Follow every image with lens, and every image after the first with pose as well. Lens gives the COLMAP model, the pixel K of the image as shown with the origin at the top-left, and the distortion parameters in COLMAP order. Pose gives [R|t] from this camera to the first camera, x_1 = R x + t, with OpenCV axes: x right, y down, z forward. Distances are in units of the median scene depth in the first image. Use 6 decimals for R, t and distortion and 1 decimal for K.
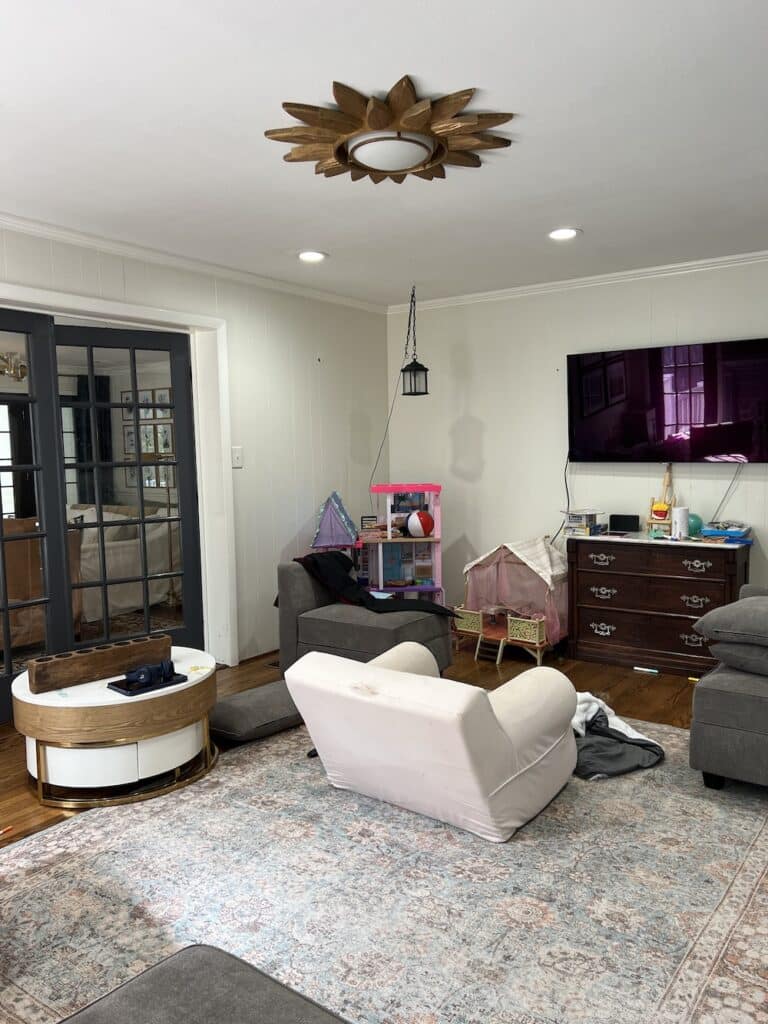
lens RADIAL K [[769.2, 0, 389.5], [0, 769.2, 510.8], [0, 0, 1]] dist [0.027272, -0.028604]
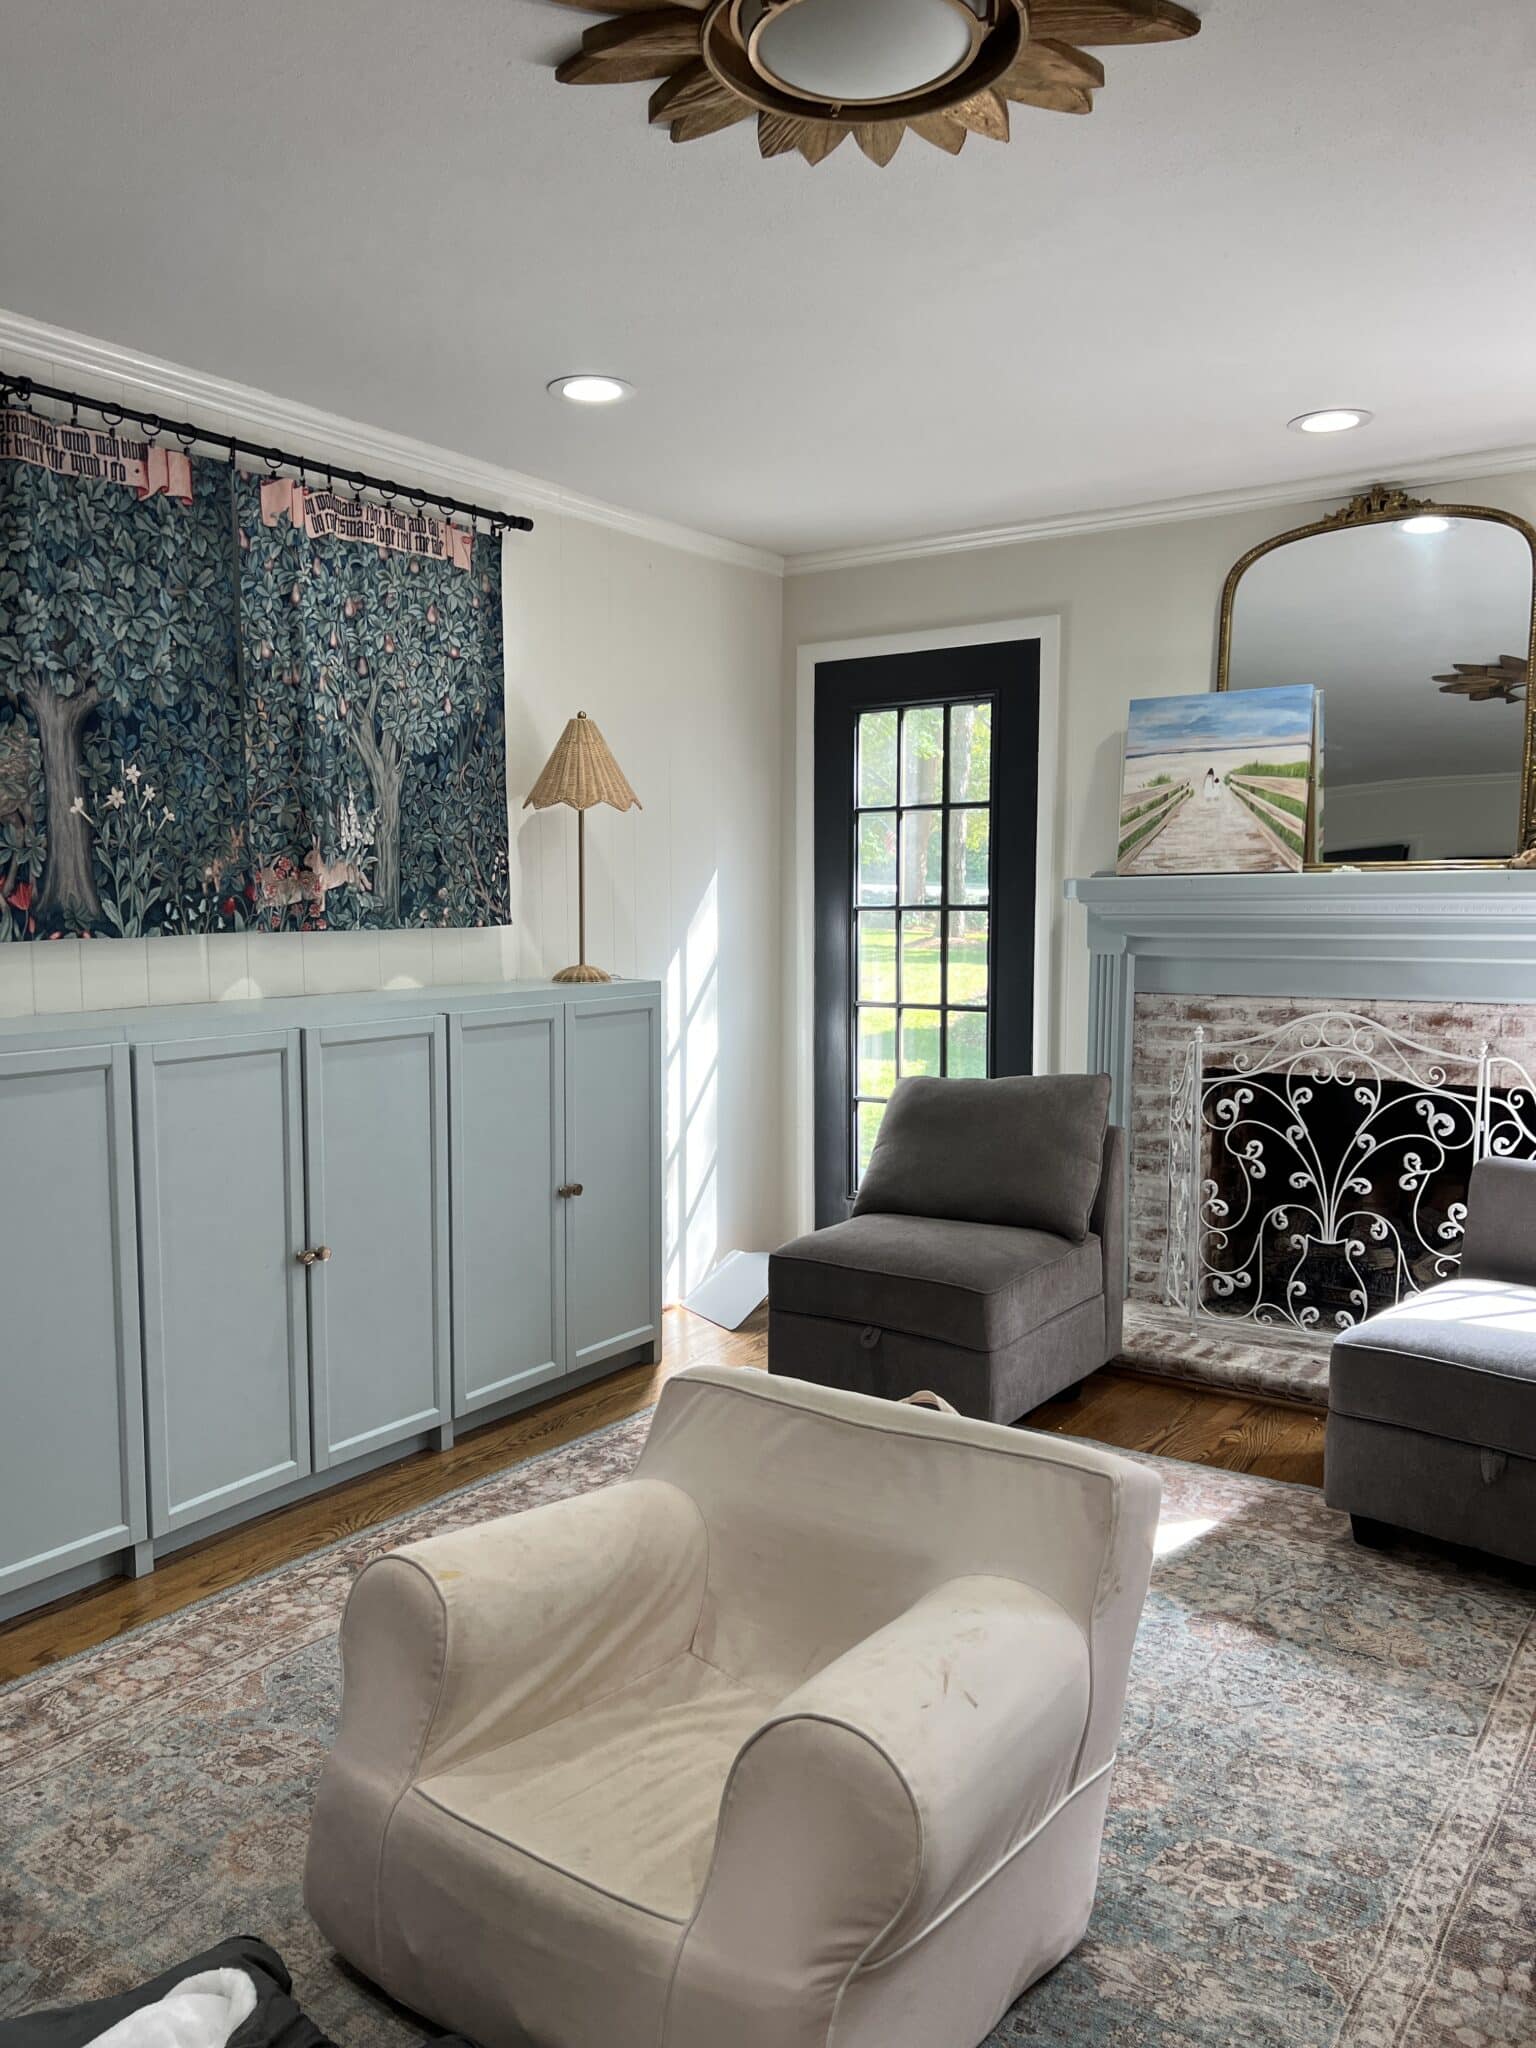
lens RADIAL K [[1538.4, 0, 770.1], [0, 1538.4, 1022.9], [0, 0, 1]] dist [0.027272, -0.028604]
pose [[-0.999693, 0.020155, -0.014388, 0.063782], [0.017463, 0.985717, 0.167505, -0.143344], [0.017559, 0.167202, -0.985766, 1.802999]]
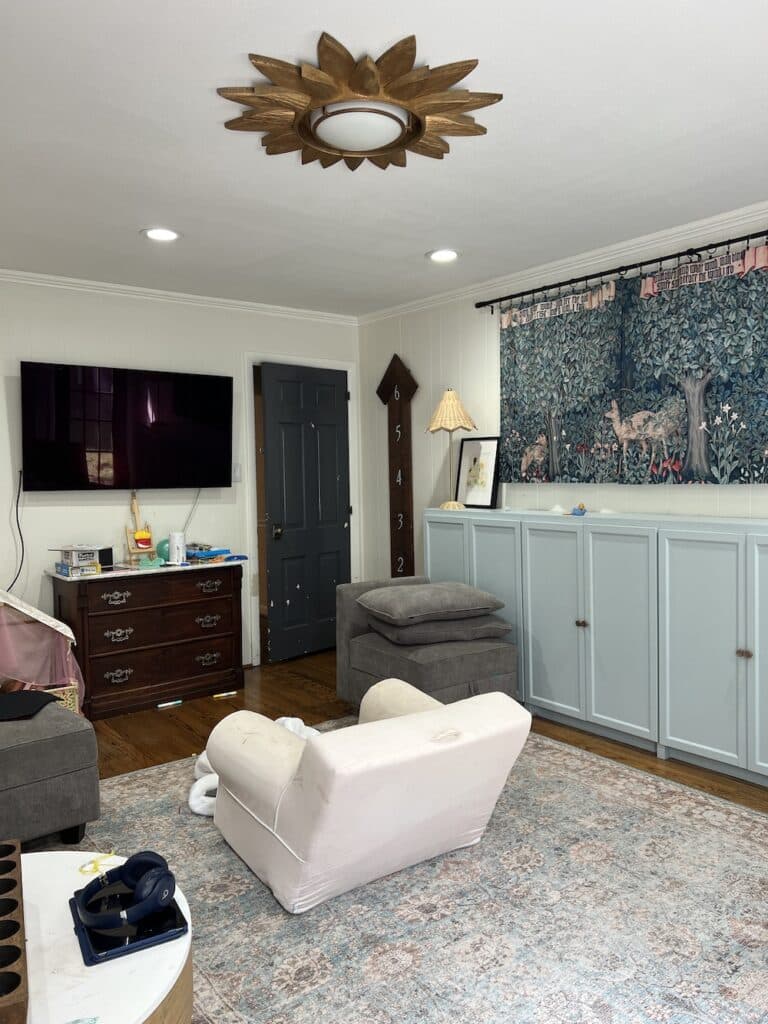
lens RADIAL K [[769.2, 0, 390.9], [0, 769.2, 507.7], [0, 0, 1]] dist [0.027272, -0.028604]
pose [[0.283509, -0.037352, 0.958242, -0.862326], [0.088335, 0.996010, 0.012689, -0.042698], [-0.954892, 0.081049, 0.285677, 0.765484]]
